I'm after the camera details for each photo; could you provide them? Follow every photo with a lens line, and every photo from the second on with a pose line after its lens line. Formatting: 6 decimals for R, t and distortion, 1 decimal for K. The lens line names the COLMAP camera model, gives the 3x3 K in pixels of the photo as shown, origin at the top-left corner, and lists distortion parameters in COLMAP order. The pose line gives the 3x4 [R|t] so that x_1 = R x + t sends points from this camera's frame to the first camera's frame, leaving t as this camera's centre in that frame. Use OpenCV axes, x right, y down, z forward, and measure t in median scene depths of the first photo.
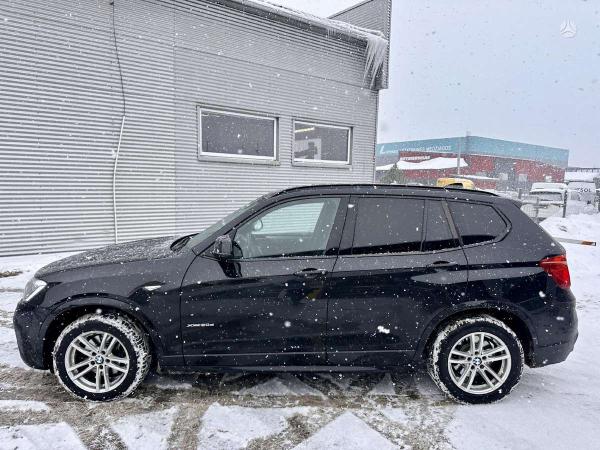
lens RADIAL K [[431.3, 0, 297.1], [0, 431.3, 222.9], [0, 0, 1]] dist [0.011840, 0.001664]
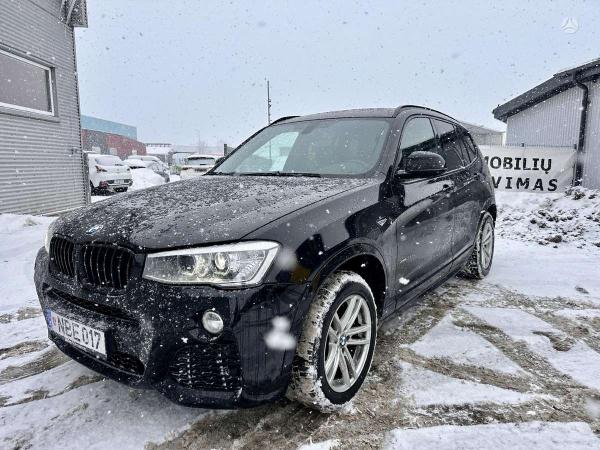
lens RADIAL K [[421.8, 0, 298.1], [0, 421.8, 234.0], [0, 0, 1]] dist [0.078548, -0.092179]
pose [[0.581958, -0.147488, 0.799732, -1.002970], [0.083755, 0.989057, 0.121455, 0.065461], [-0.808894, -0.003700, 0.587943, 0.670485]]
